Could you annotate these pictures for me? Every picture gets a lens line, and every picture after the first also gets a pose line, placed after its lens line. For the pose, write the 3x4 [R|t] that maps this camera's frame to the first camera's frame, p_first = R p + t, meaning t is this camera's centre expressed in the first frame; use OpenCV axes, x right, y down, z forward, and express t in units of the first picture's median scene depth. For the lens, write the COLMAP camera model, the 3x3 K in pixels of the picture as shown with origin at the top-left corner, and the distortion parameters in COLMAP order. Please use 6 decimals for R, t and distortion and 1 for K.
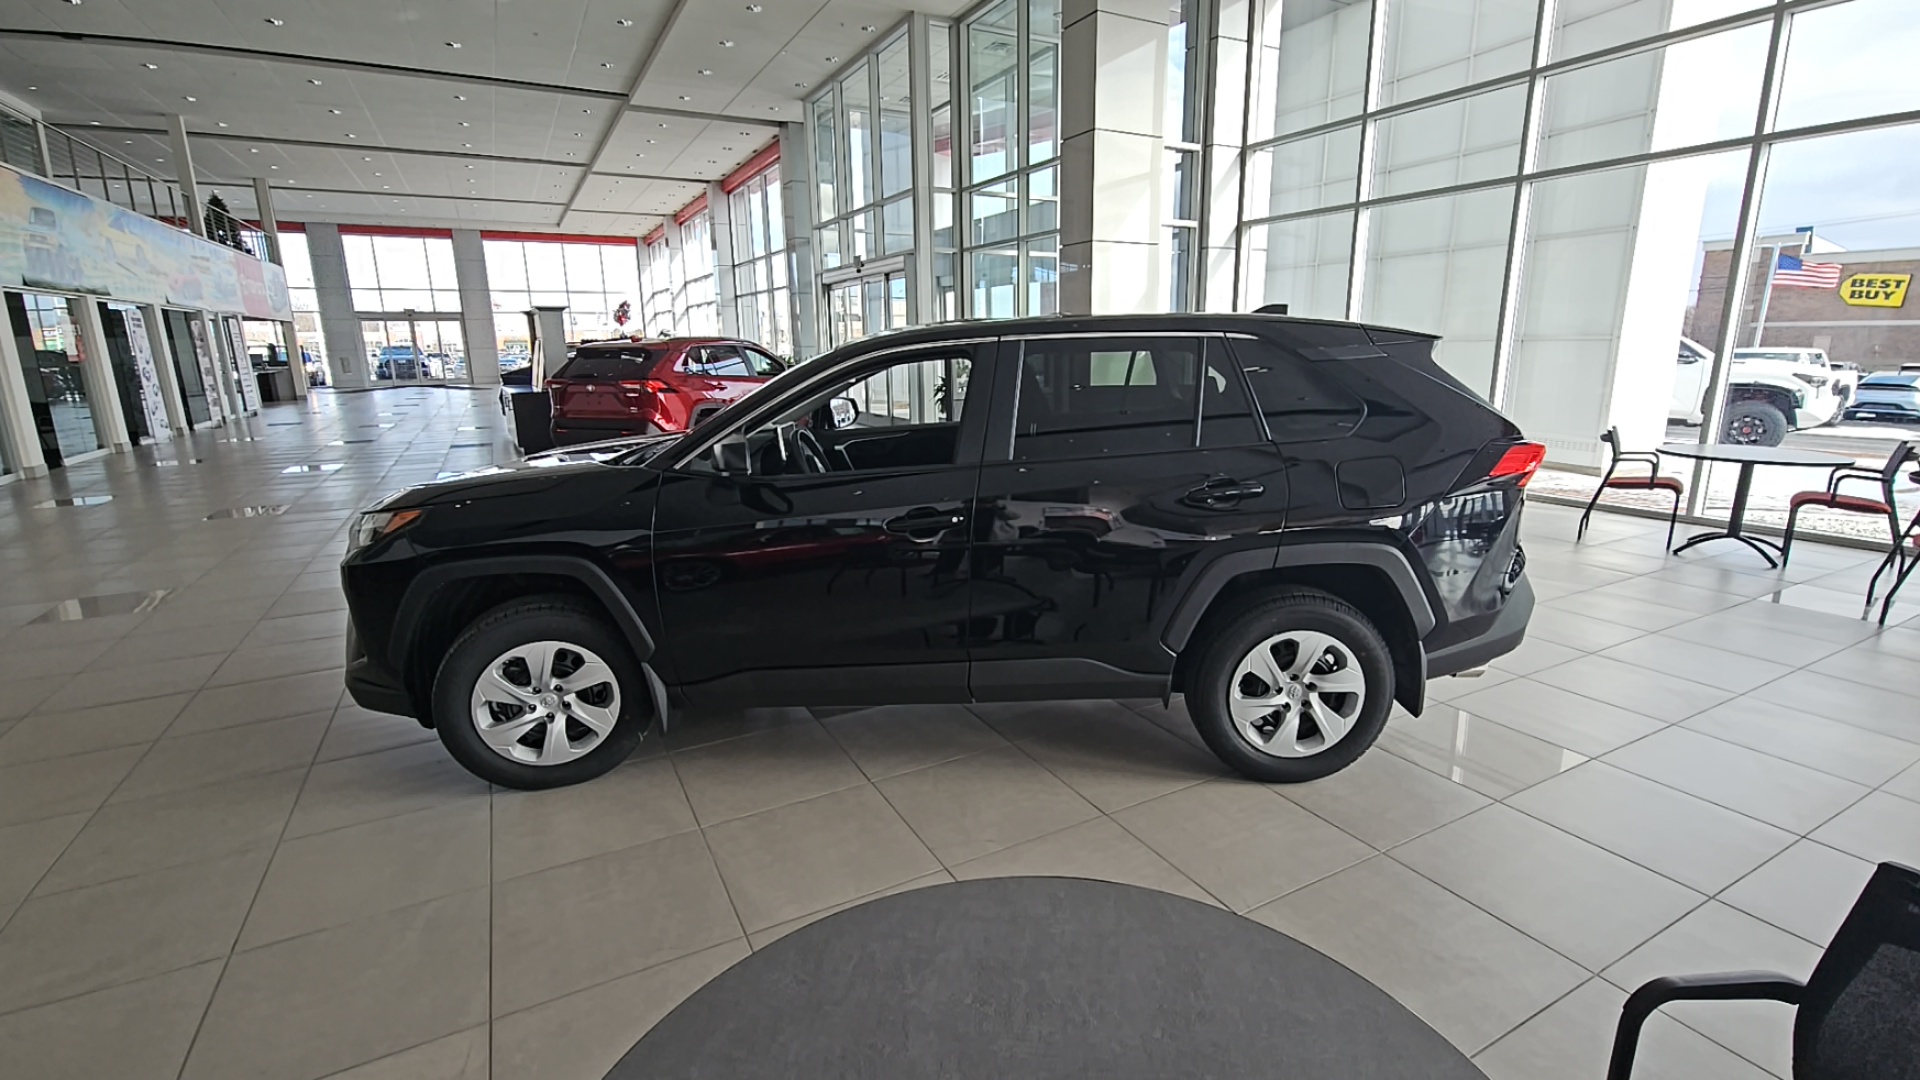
lens RADIAL K [[840.1, 0, 966.8], [0, 840.1, 544.9], [0, 0, 1]] dist [0.002193, -0.001043]
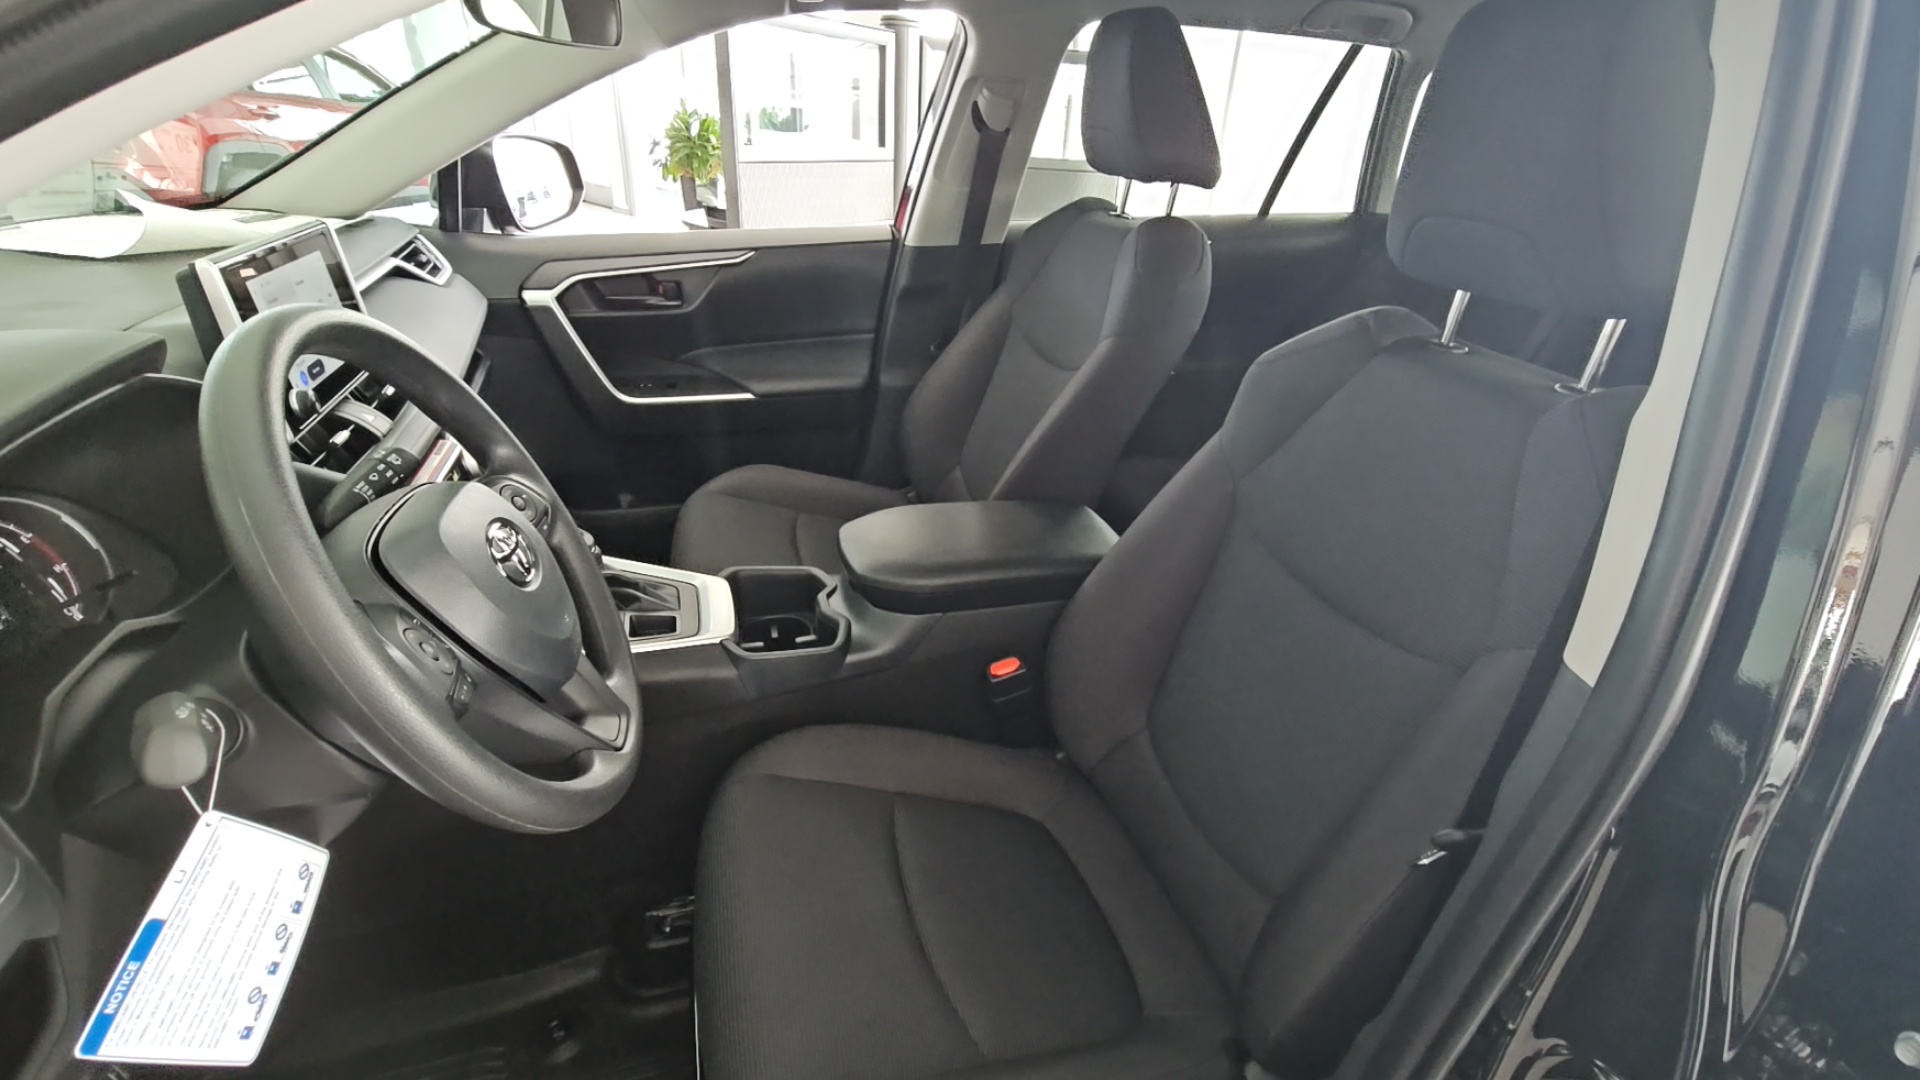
lens RADIAL K [[852.3, 0, 968.9], [0, 852.3, 545.4], [0, 0, 1]] dist [0.001604, -0.005454]
pose [[0.944979, -0.073520, 0.318763, -0.032573], [-0.004419, 0.971460, 0.237160, -0.031360], [-0.327102, -0.225520, 0.917685, 0.189294]]
